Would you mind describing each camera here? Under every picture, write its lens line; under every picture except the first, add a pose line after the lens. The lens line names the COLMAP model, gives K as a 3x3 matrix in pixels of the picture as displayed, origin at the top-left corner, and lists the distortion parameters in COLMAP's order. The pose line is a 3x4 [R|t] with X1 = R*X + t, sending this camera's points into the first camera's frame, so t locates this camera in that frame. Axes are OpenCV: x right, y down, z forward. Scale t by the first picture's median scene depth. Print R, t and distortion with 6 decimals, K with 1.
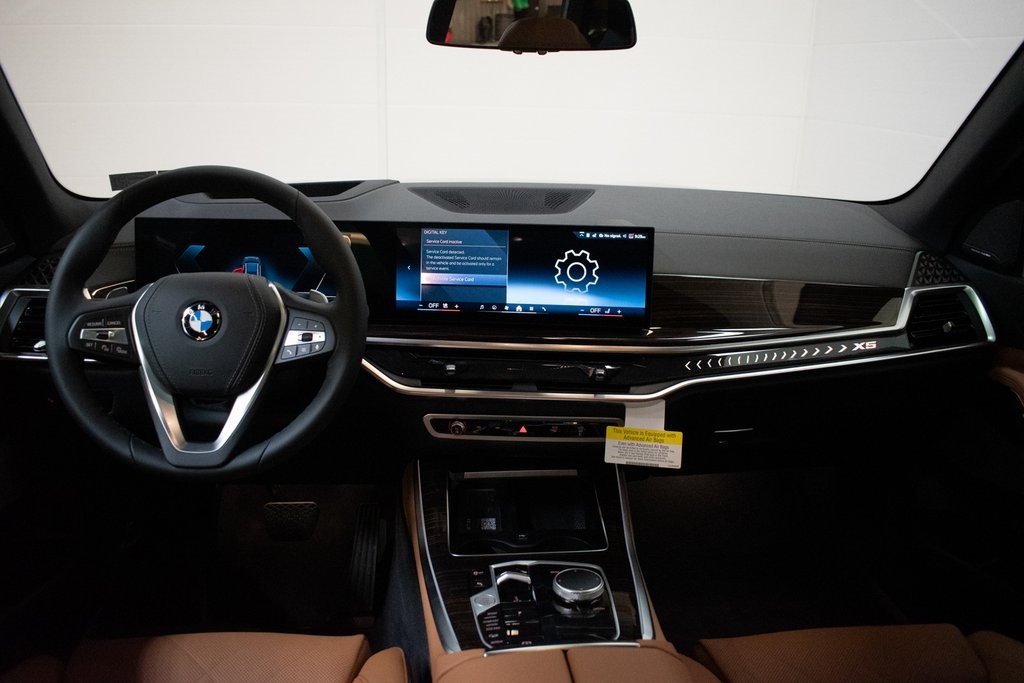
lens RADIAL K [[794.5, 0, 512.0], [0, 794.5, 341.5], [0, 0, 1]] dist [-0.103932, 0.003310]
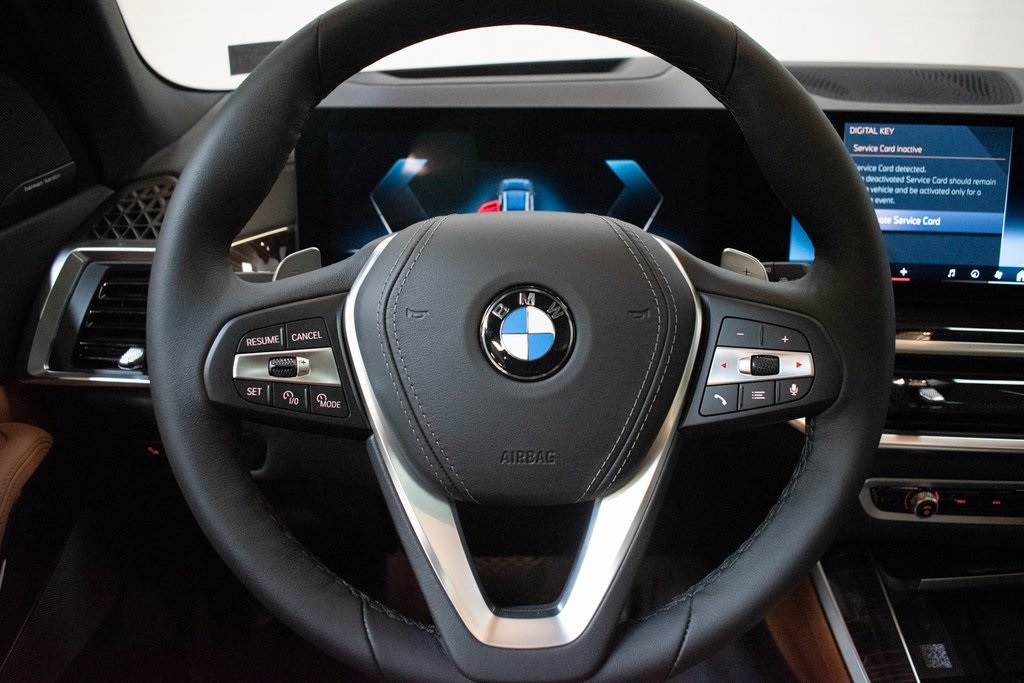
lens RADIAL K [[794.5, 0, 512.0], [0, 794.5, 341.5], [0, 0, 1]] dist [-0.103932, 0.003310]
pose [[0.996638, -0.003419, -0.081856, -0.308947], [0.010610, 0.996101, 0.087578, -0.048585], [0.081238, -0.088152, 0.992789, 0.486840]]
